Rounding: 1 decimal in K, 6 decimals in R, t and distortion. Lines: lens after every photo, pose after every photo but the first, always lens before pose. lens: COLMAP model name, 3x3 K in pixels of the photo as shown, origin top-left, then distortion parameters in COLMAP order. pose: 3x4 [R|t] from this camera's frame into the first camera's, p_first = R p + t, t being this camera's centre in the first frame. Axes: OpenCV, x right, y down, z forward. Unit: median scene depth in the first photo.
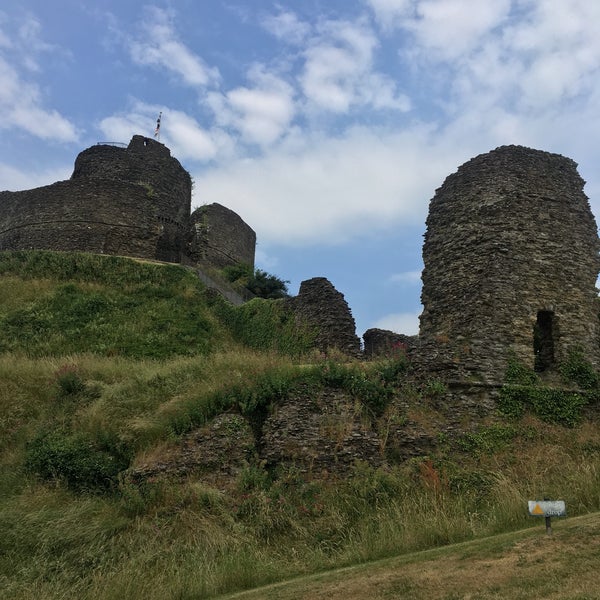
lens RADIAL K [[581.1, 0, 300.0], [0, 581.1, 300.0], [0, 0, 1]] dist [0.063203, 0.007790]
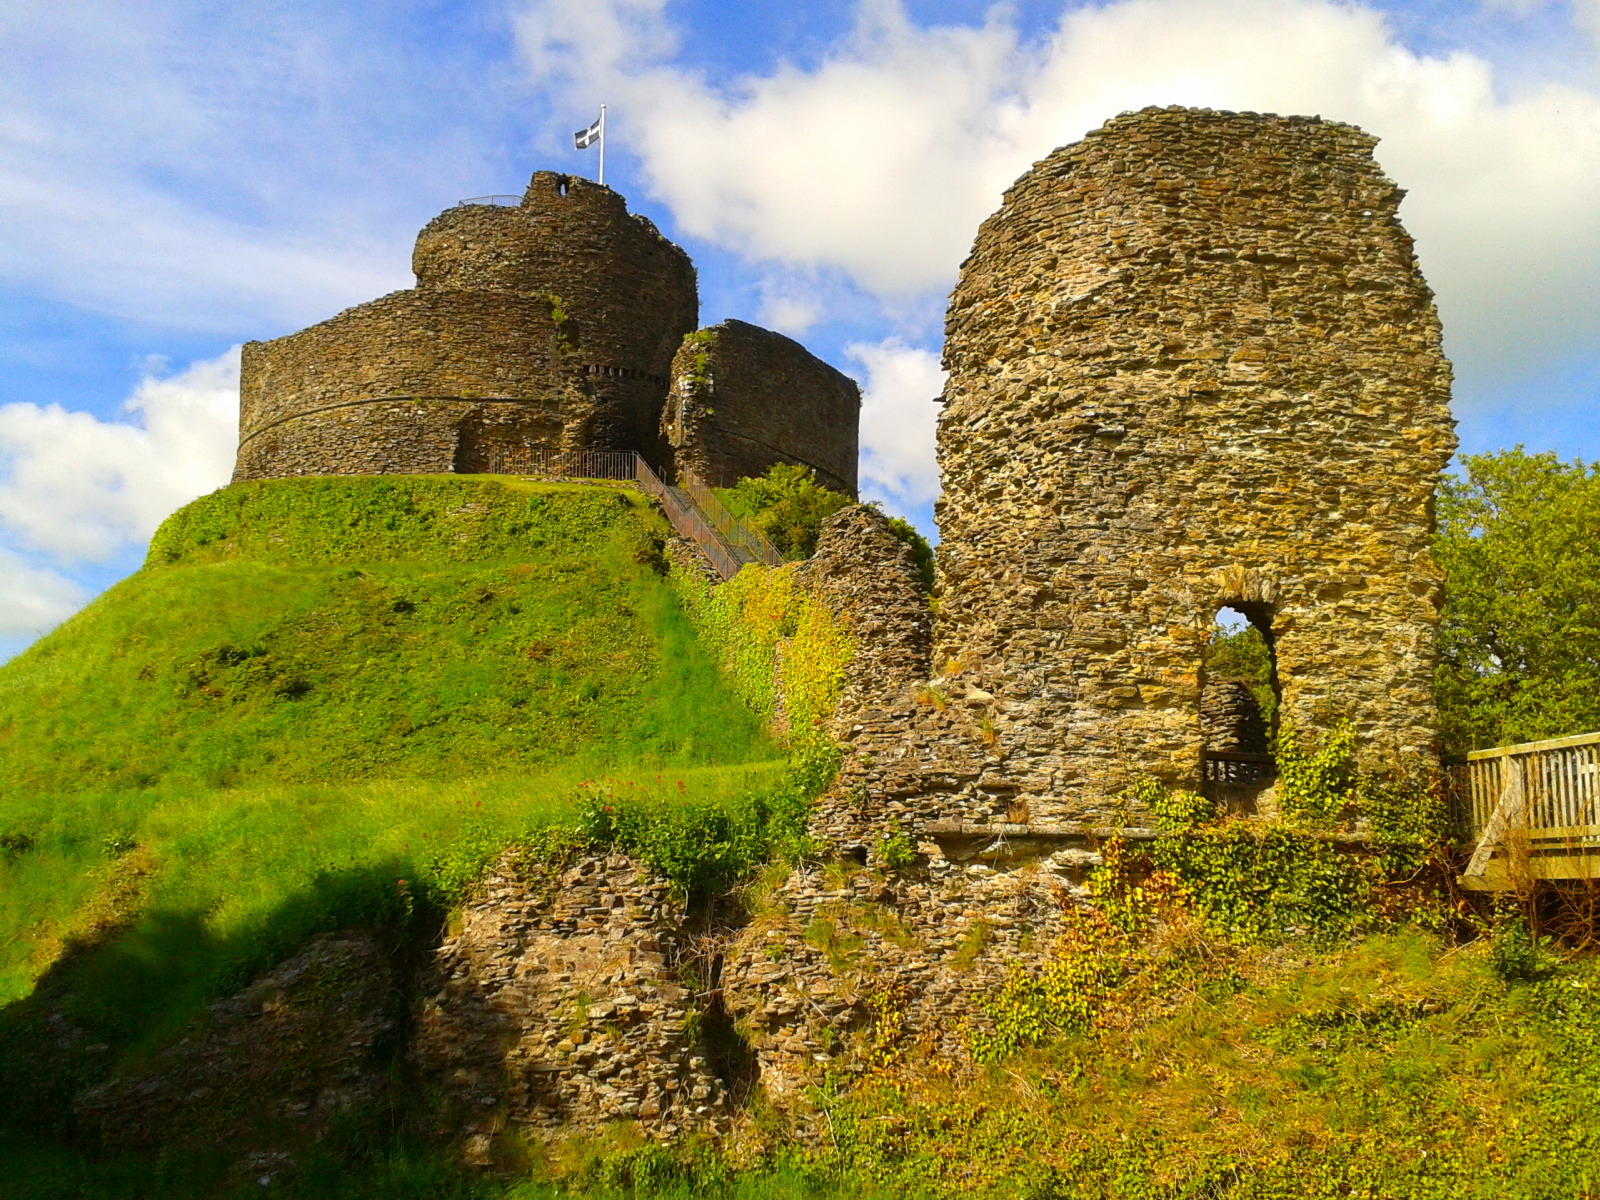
lens RADIAL K [[1389.7, 0, 800.0], [0, 1389.7, 600.0], [0, 0, 1]] dist [0.138222, -0.000425]
pose [[0.976701, -0.062821, -0.205203, 0.318409], [0.073084, 0.996406, 0.042815, -0.033505], [0.201776, -0.056814, 0.977782, 0.154786]]
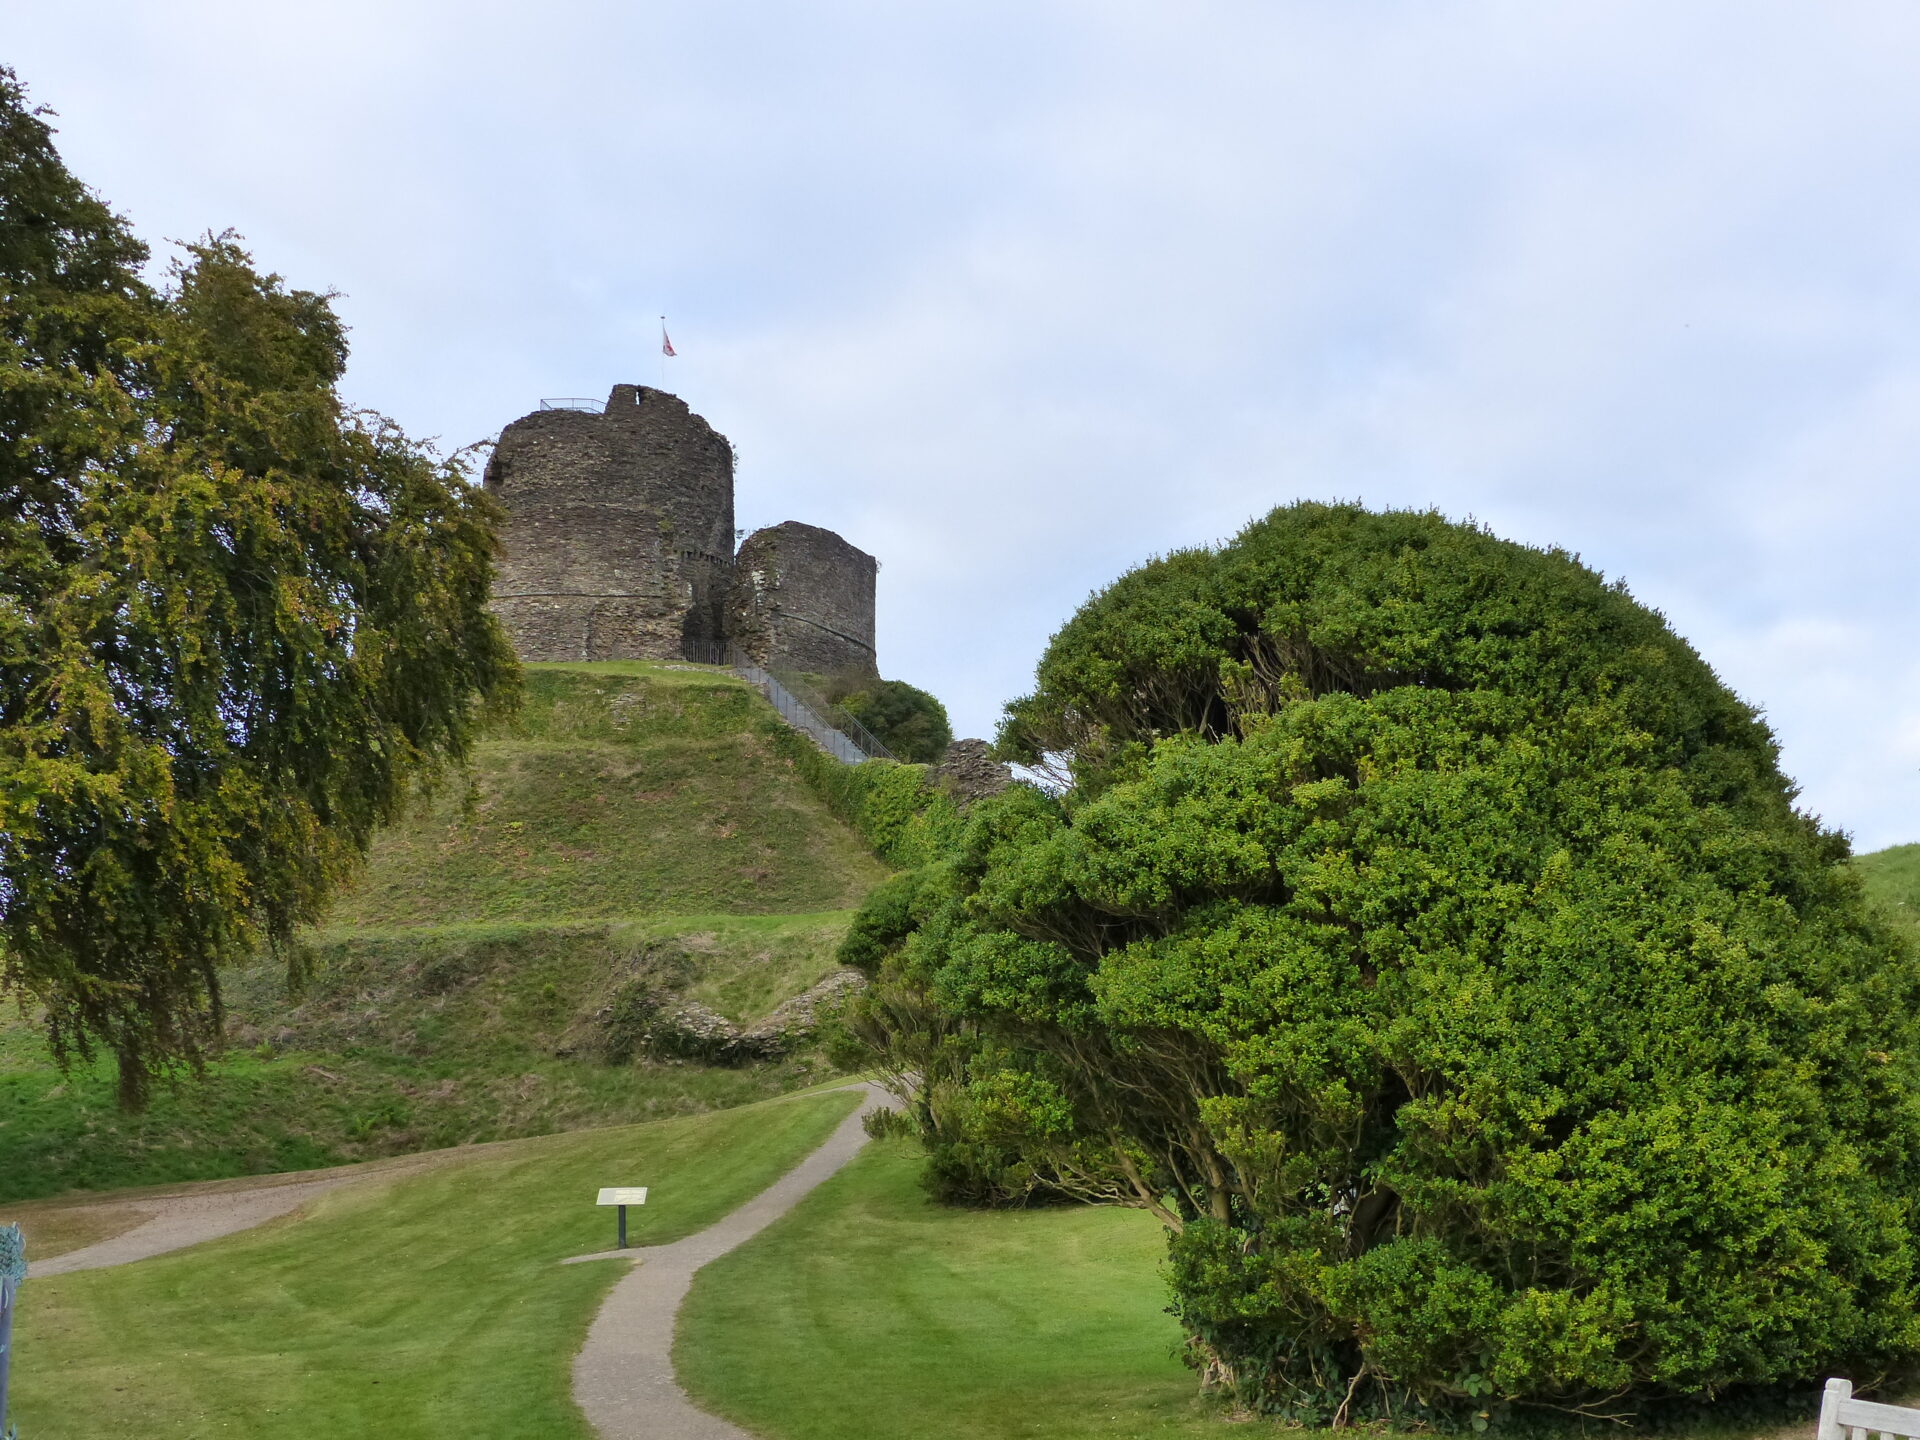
lens RADIAL K [[1667.6, 0, 960.0], [0, 1667.6, 720.0], [0, 0, 1]] dist [0.138222, -0.000425]
pose [[0.998384, -0.040259, -0.040112, 0.173464], [0.042992, 0.996635, 0.069790, -0.325361], [0.037168, -0.071402, 0.996755, -1.463266]]
